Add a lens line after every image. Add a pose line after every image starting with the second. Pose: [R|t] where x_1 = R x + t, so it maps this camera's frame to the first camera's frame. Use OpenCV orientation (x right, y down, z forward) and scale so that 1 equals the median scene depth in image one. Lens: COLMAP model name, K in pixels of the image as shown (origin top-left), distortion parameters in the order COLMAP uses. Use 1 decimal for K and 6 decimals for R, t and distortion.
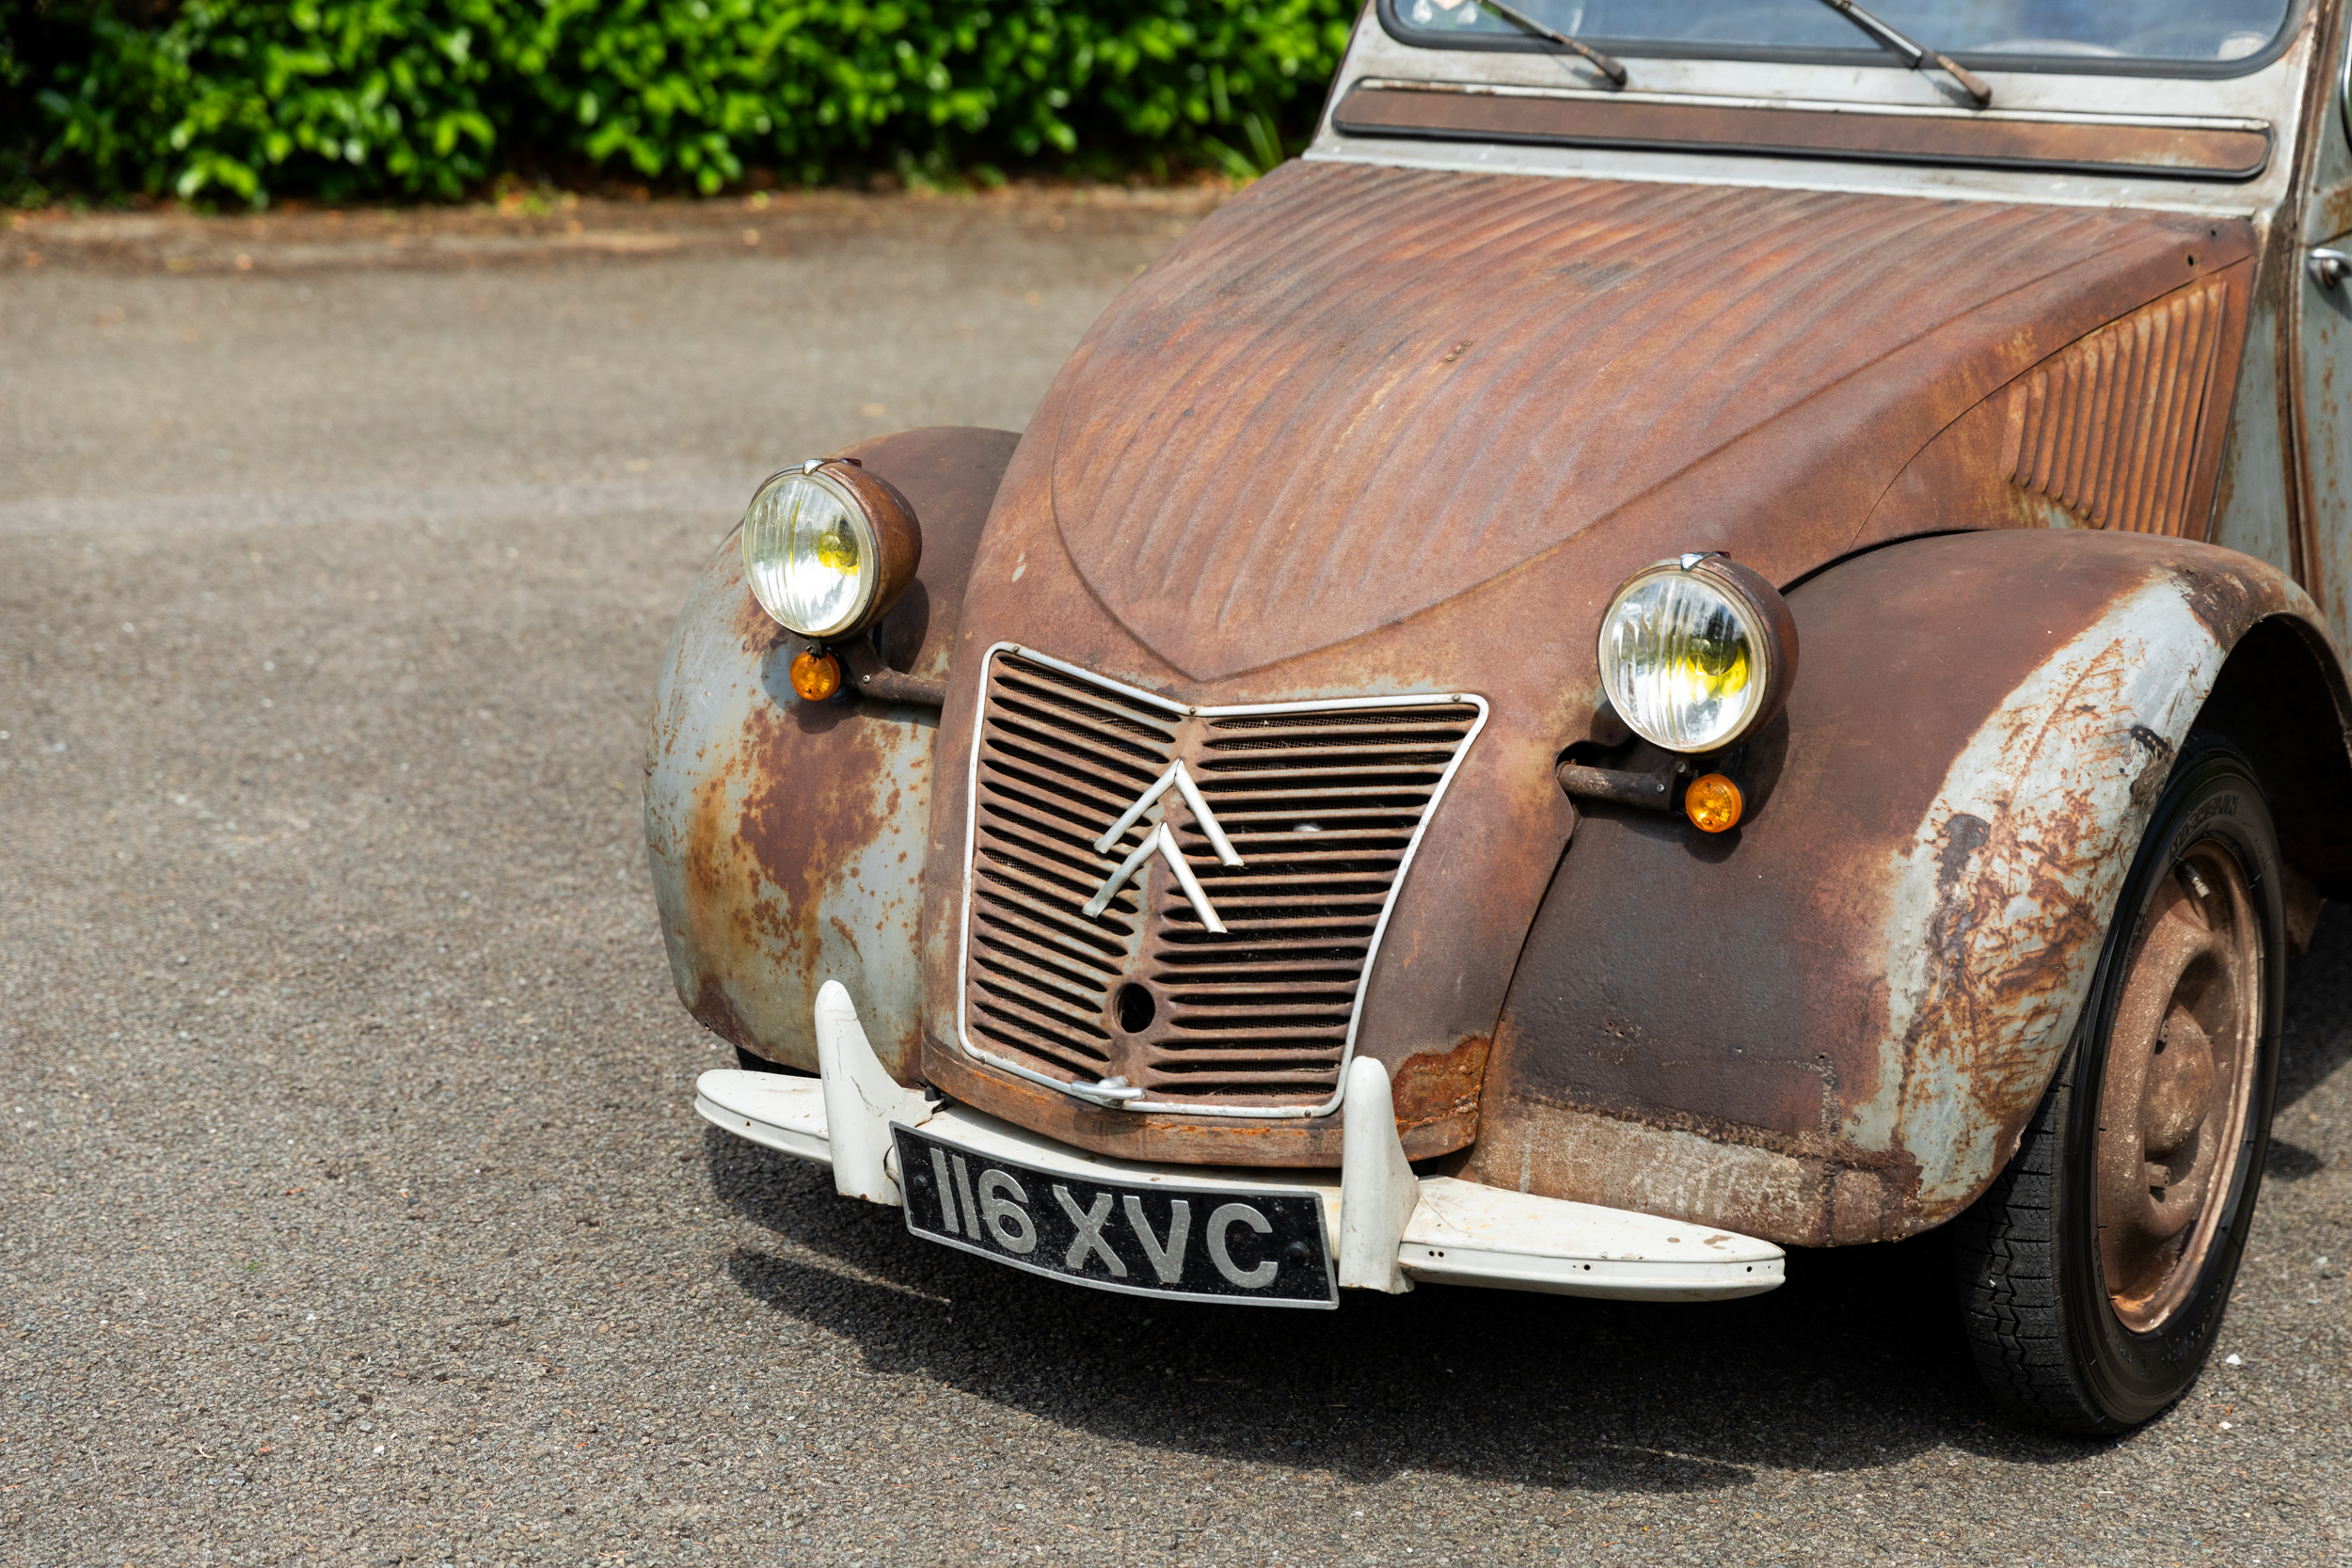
lens RADIAL K [[4481.1, 0, 1176.0], [0, 4481.1, 784.0], [0, 0, 1]] dist [0.009135, -0.125252]
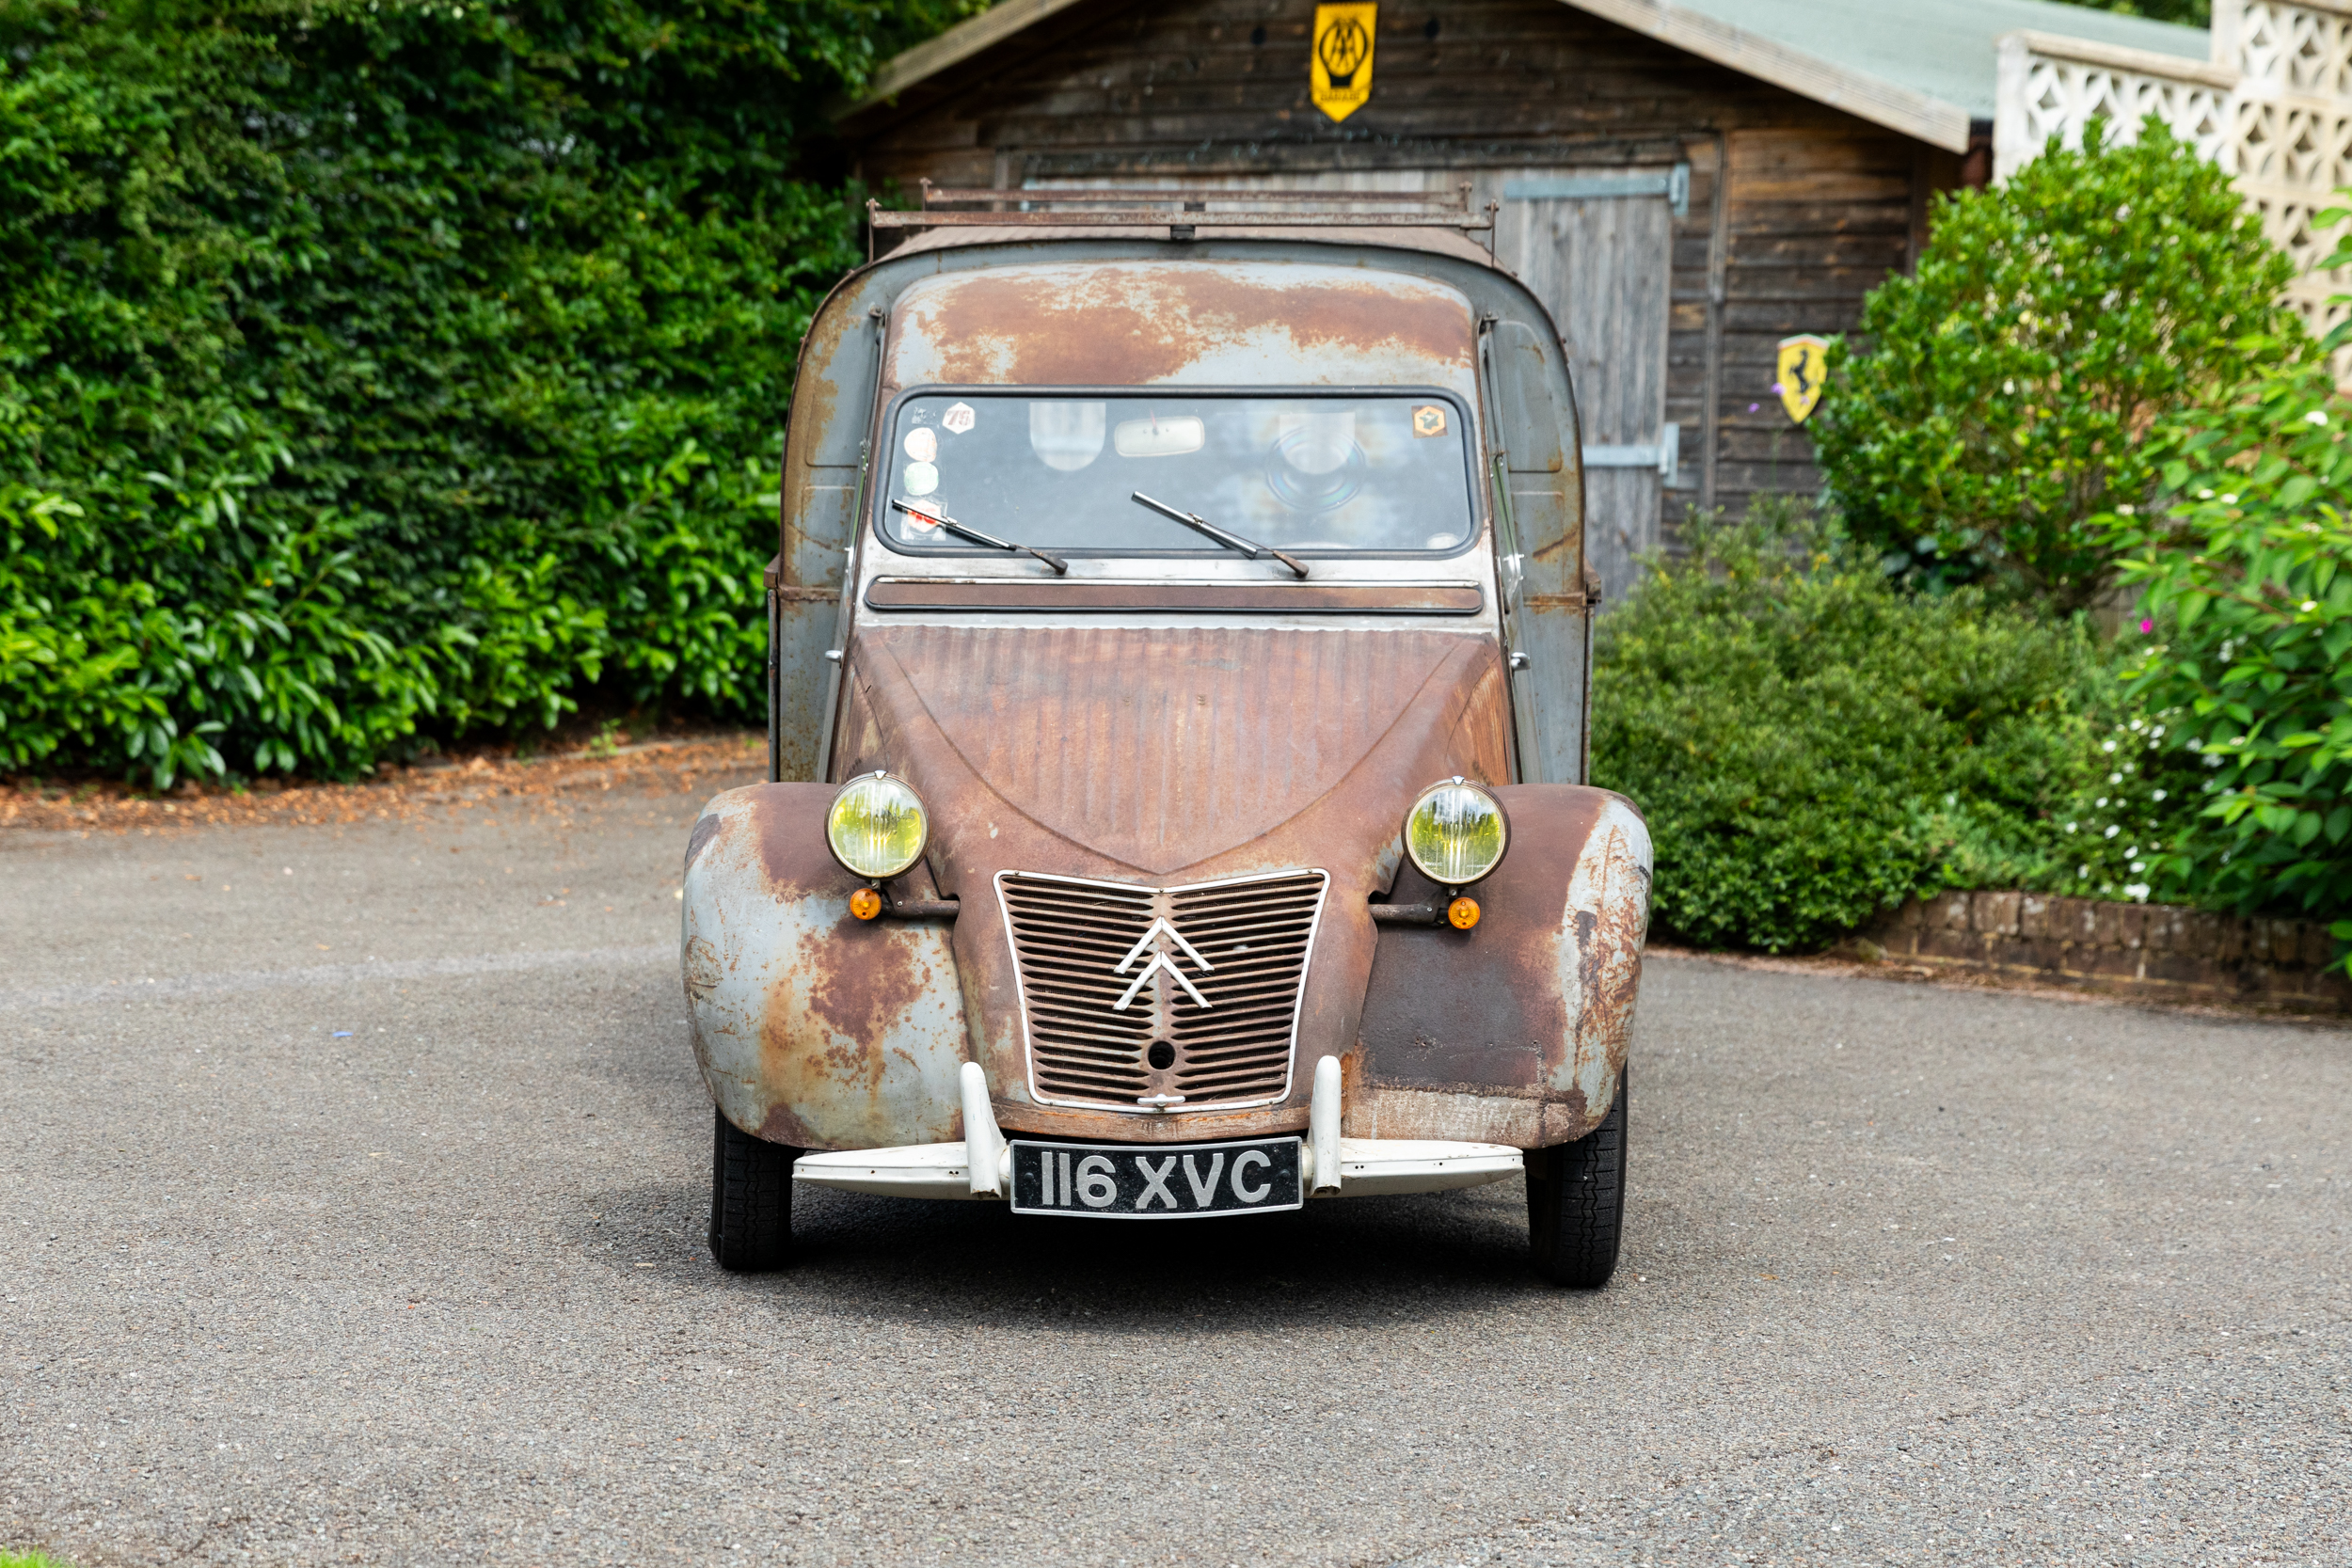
lens RADIAL K [[5392.1, 0, 1176.0], [0, 5392.1, 784.0], [0, 0, 1]] dist [0.028520, 0.237954]
pose [[0.858007, -0.026872, 0.512934, -1.073890], [0.111313, 0.984626, -0.134614, 0.227766], [-0.501431, 0.172595, 0.847808, -0.804262]]
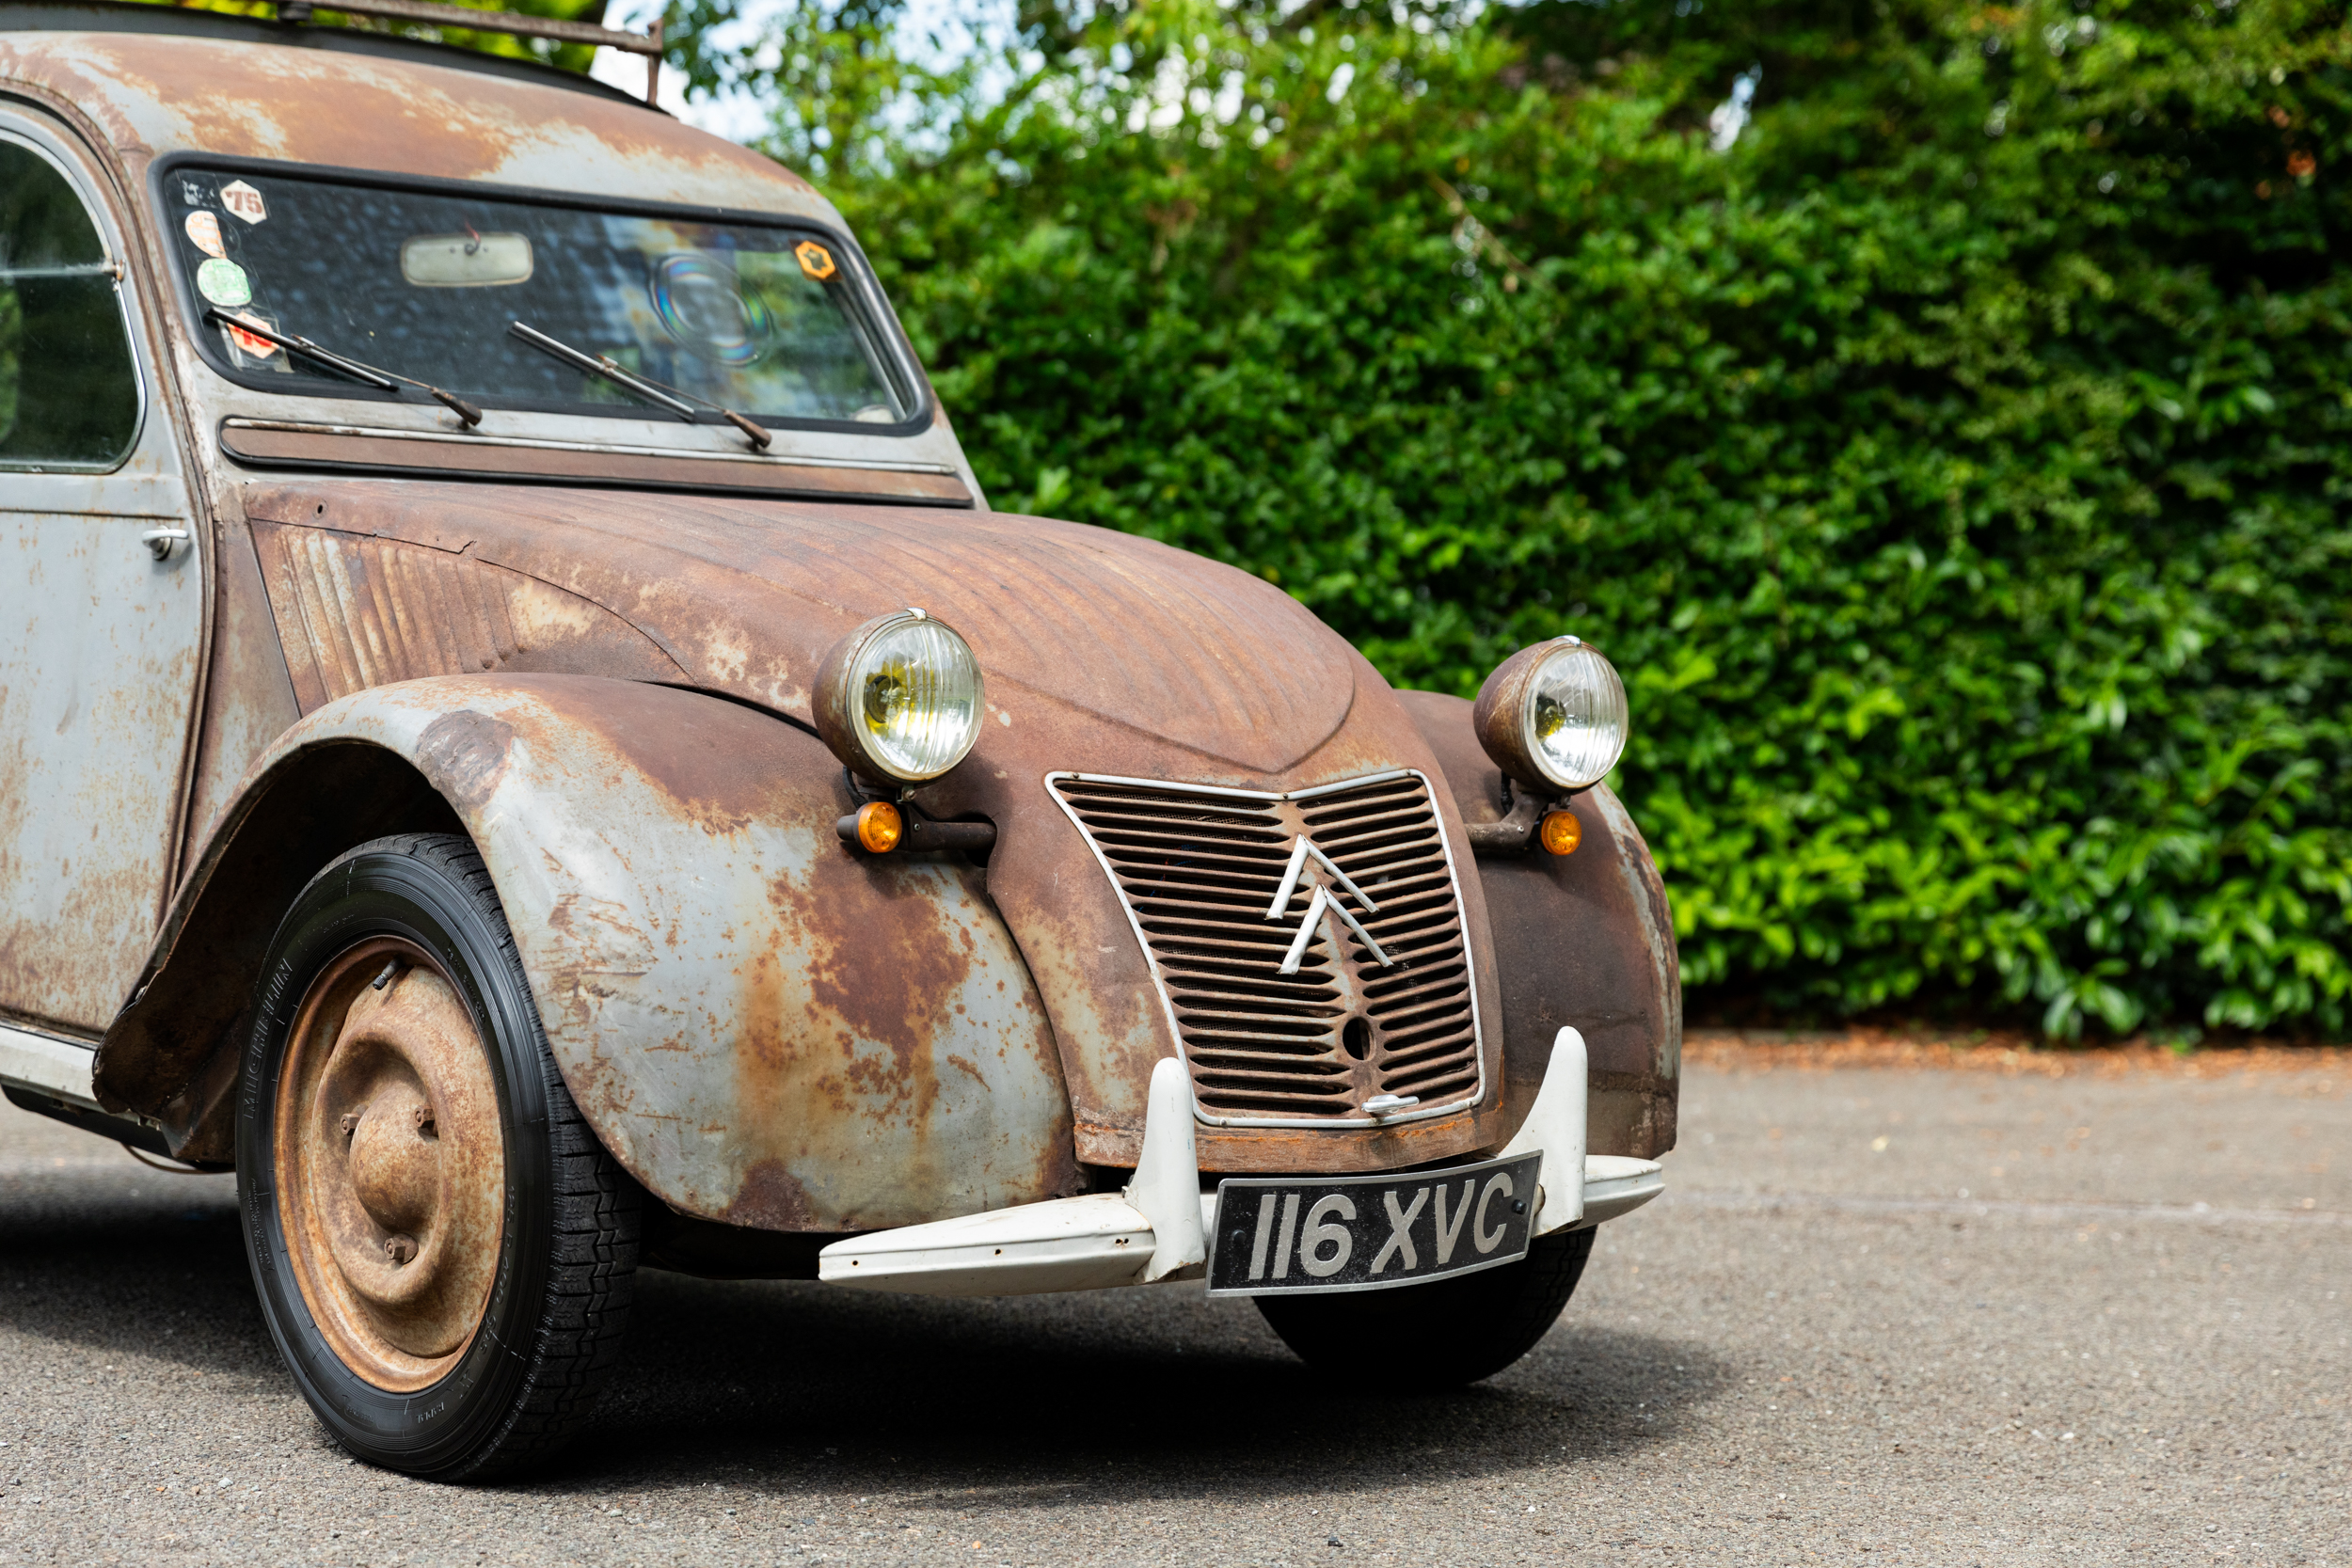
lens RADIAL K [[4471.6, 0, 1176.0], [0, 4471.6, 784.0], [0, 0, 1]] dist [0.008087, -0.016578]
pose [[0.299791, 0.013411, 0.953911, -1.104978], [0.224844, 0.970740, -0.084311, 0.071725], [-0.927130, 0.239756, 0.288004, 0.690159]]
